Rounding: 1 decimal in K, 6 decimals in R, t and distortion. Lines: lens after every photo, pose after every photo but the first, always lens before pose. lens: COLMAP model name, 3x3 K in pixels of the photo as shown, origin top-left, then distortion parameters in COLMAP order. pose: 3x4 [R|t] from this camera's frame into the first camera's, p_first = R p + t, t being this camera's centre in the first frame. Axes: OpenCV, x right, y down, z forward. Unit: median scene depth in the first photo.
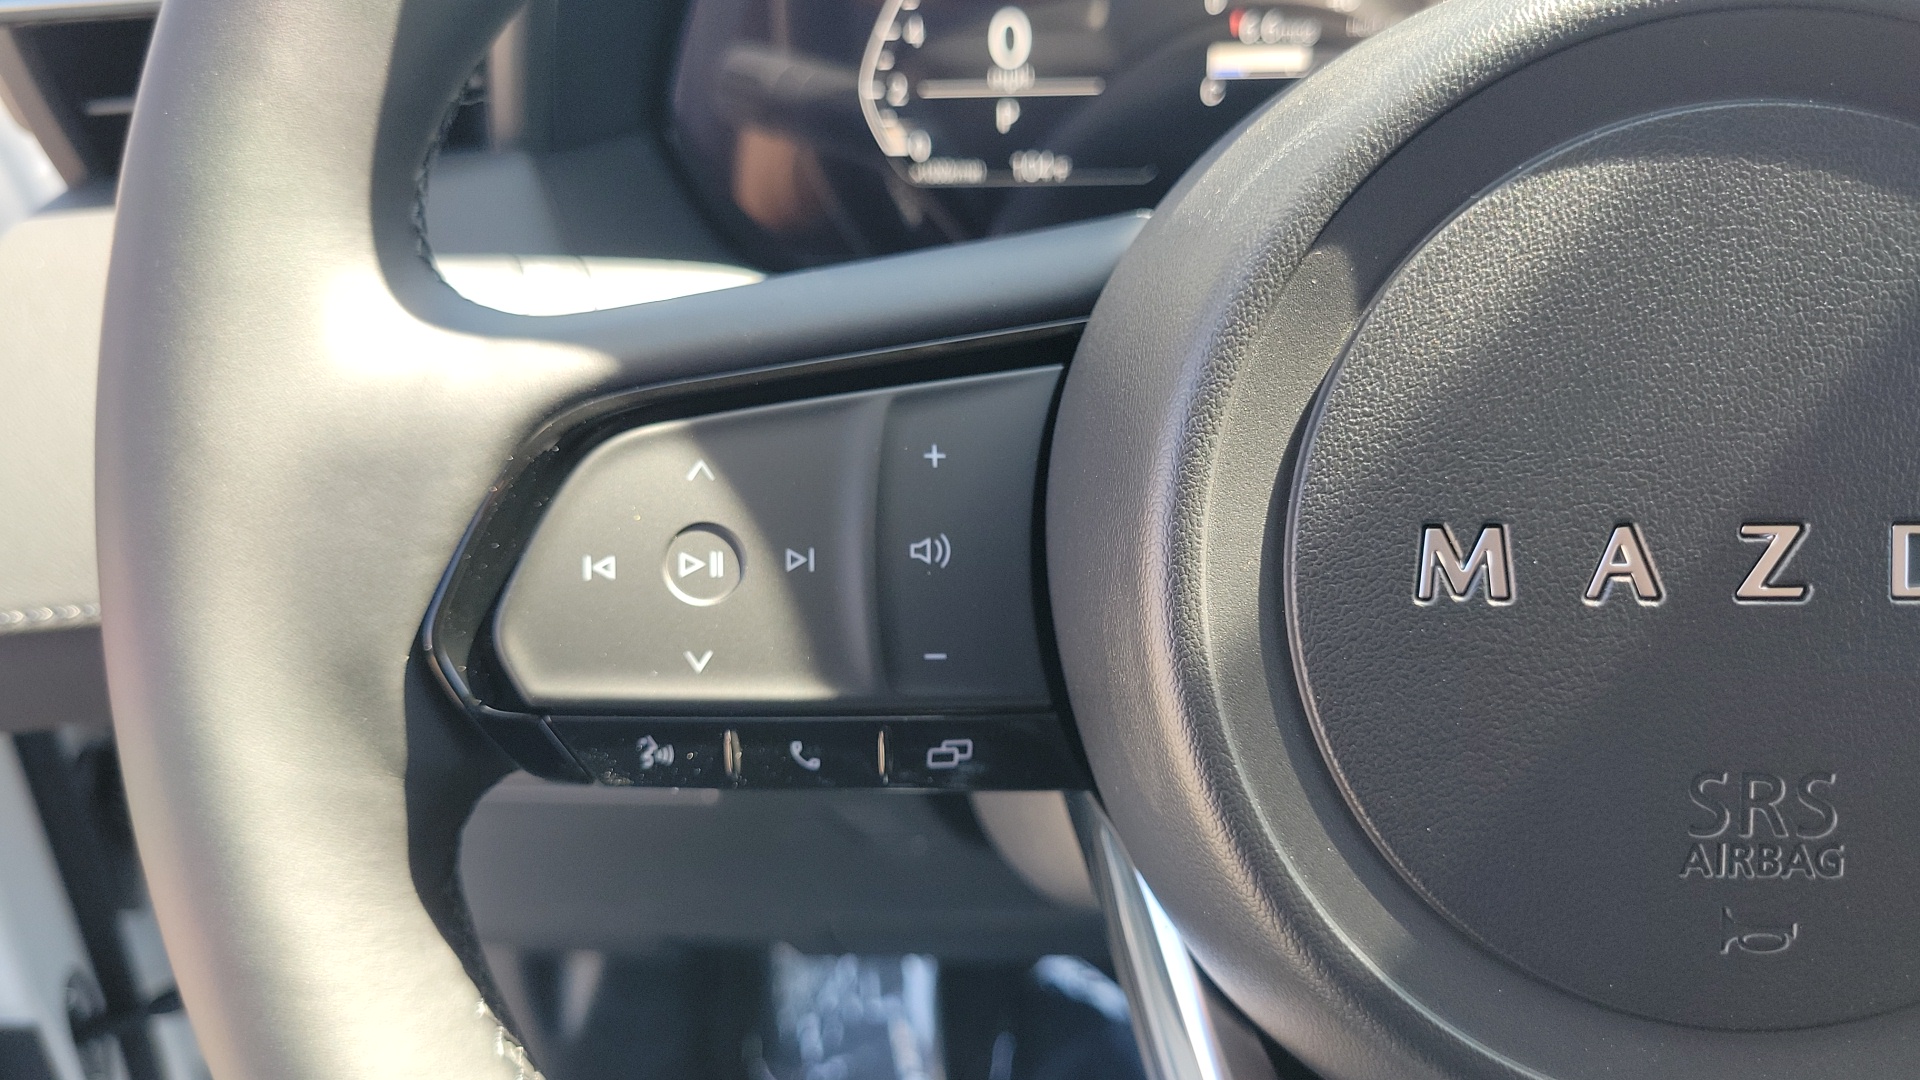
lens RADIAL K [[1513.4, 0, 953.4], [0, 1513.4, 539.8], [0, 0, 1]] dist [-0.015333, -0.001648]
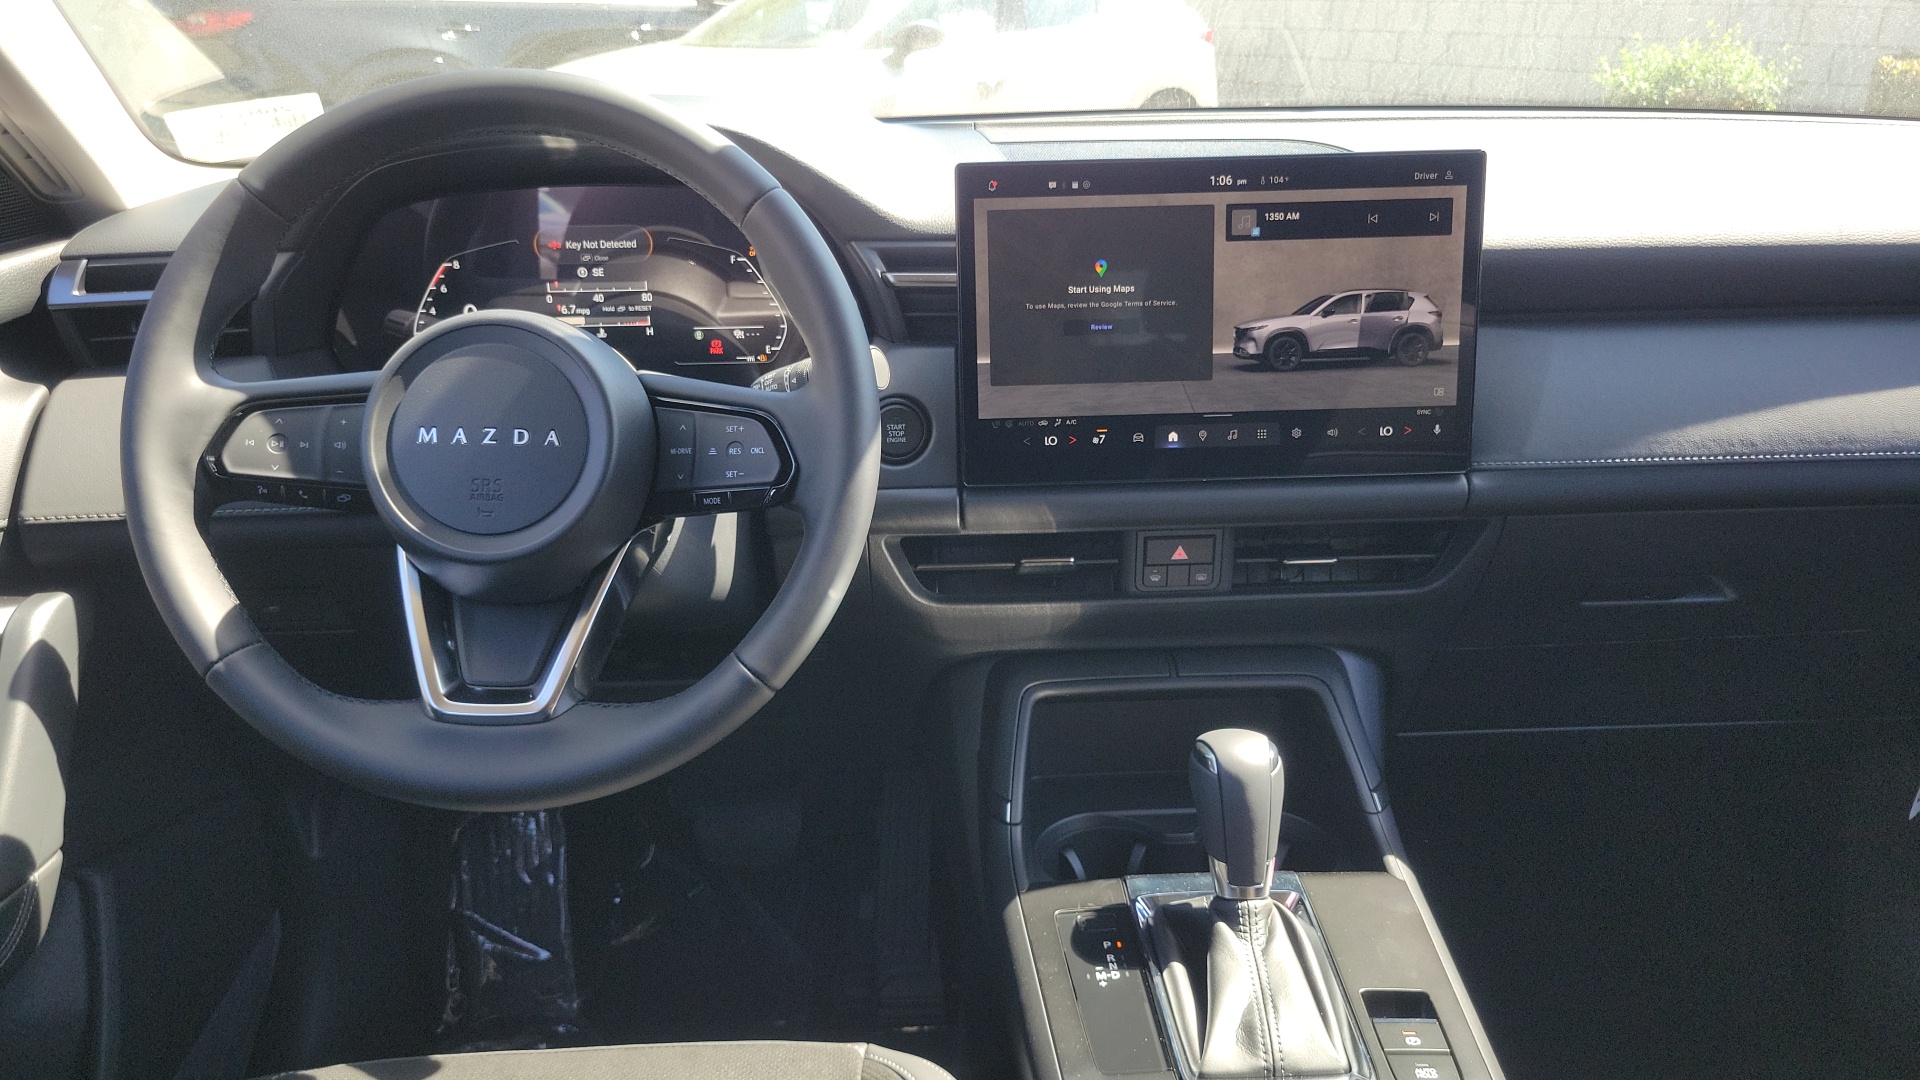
lens RADIAL K [[1451.0, 0, 957.9], [0, 1451.0, 546.6], [0, 0, 1]] dist [0.027246, -0.007176]
pose [[0.995859, -0.017116, 0.089286, 1.287710], [0.028027, 0.992082, -0.122423, 0.783652], [-0.086483, 0.124419, 0.988454, -2.967581]]
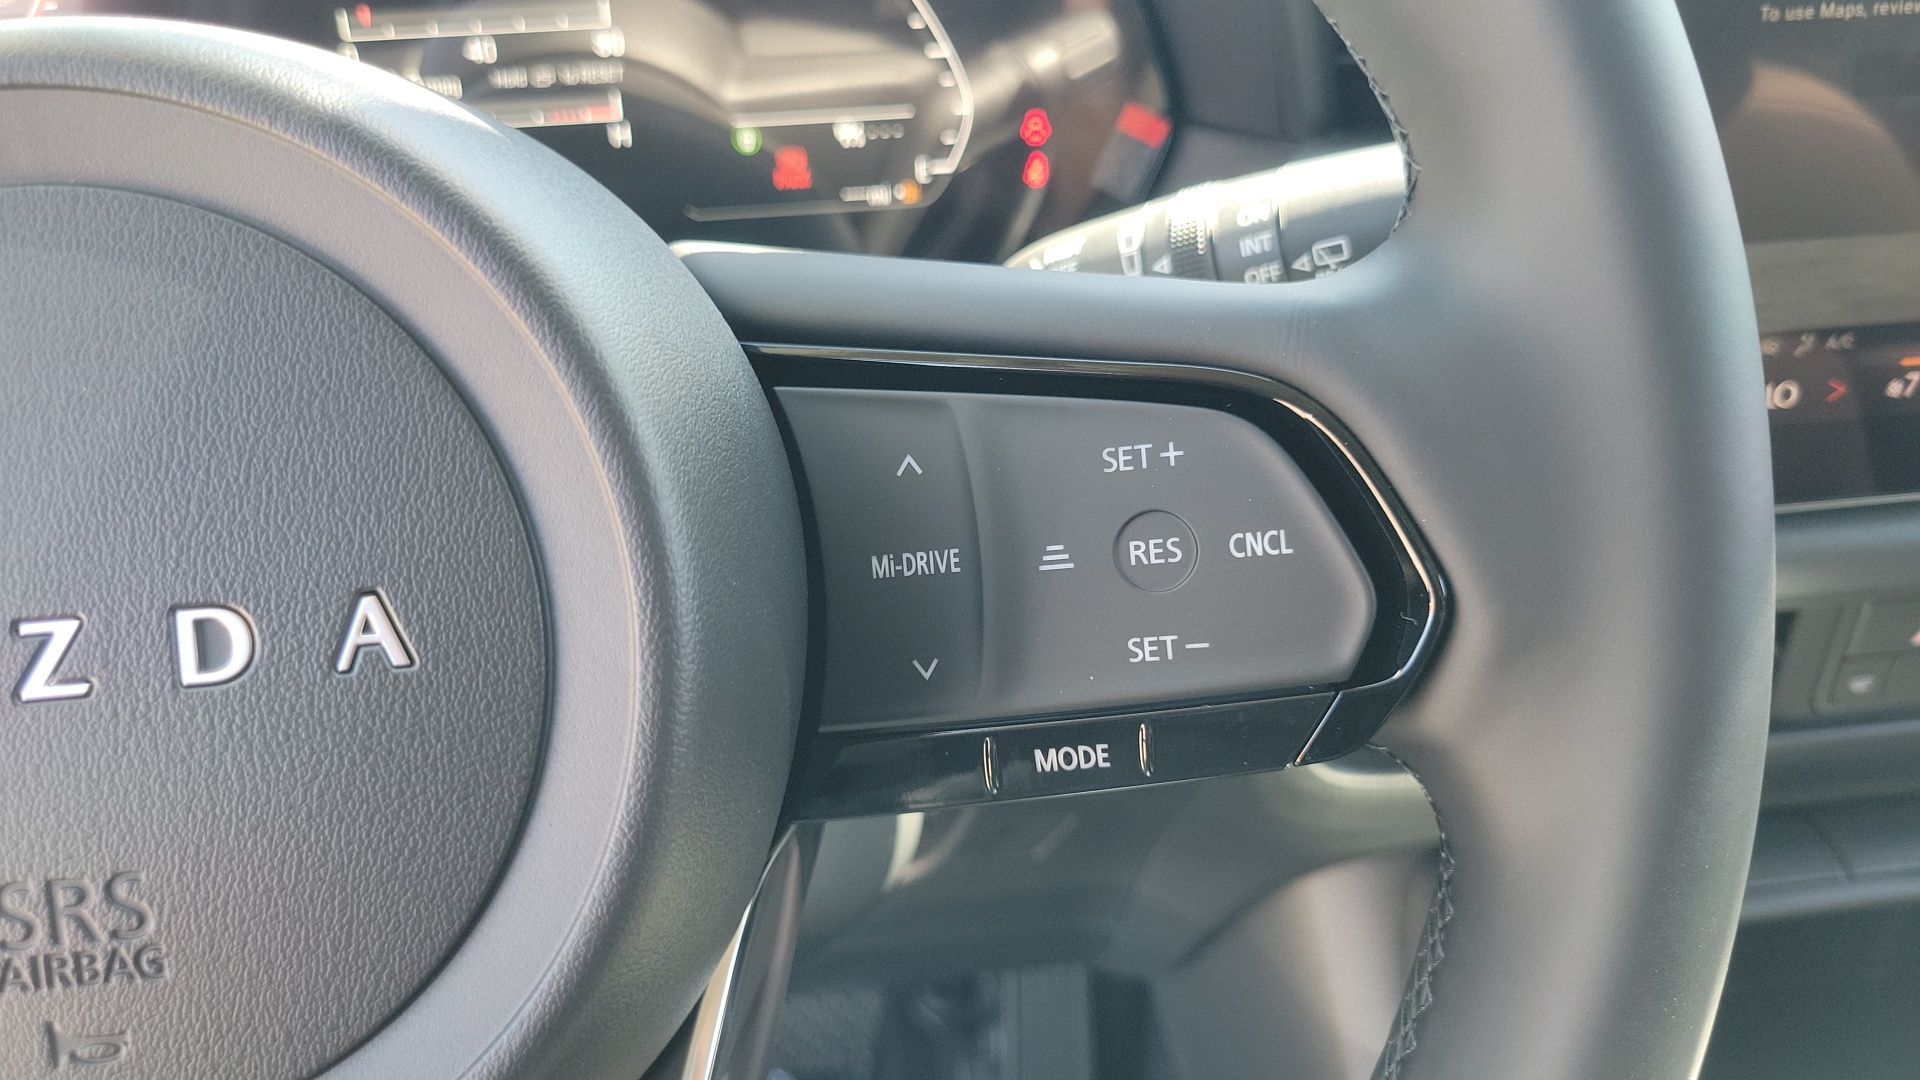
lens RADIAL K [[1513.4, 0, 953.4], [0, 1513.4, 539.8], [0, 0, 1]] dist [-0.015333, -0.001648]
pose [[0.984781, -0.080369, 0.154100, 0.768139], [0.083458, 0.996418, -0.013669, -0.000084], [-0.152449, 0.026322, 0.987961, -0.034340]]
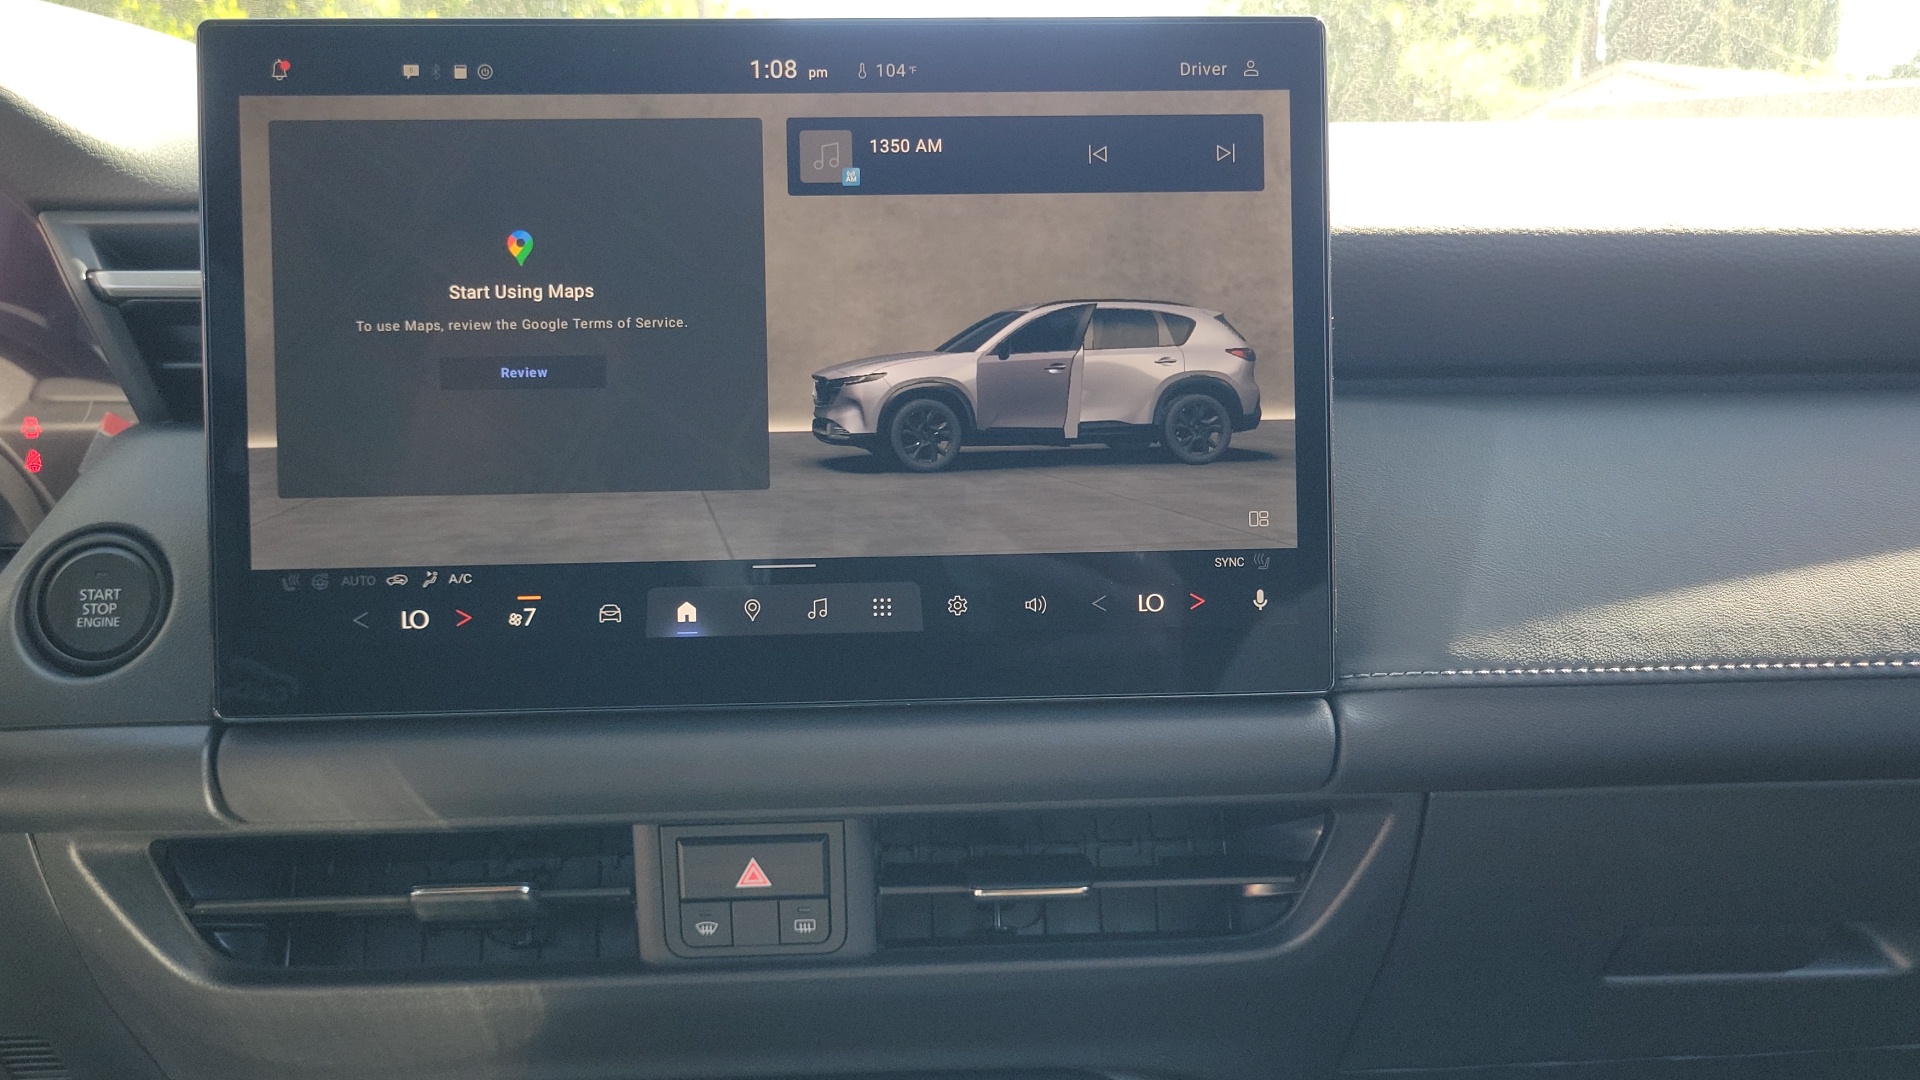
lens RADIAL K [[1690.9, 0, 960.0], [0, 1690.9, 540.0], [0, 0, 1]] dist [0.015562, 0.005195]
pose [[0.992866, 0.005491, 0.119107, 2.495060], [0.032497, 0.948659, -0.314627, 0.576473], [-0.114720, 0.316253, 0.941713, -0.887622]]
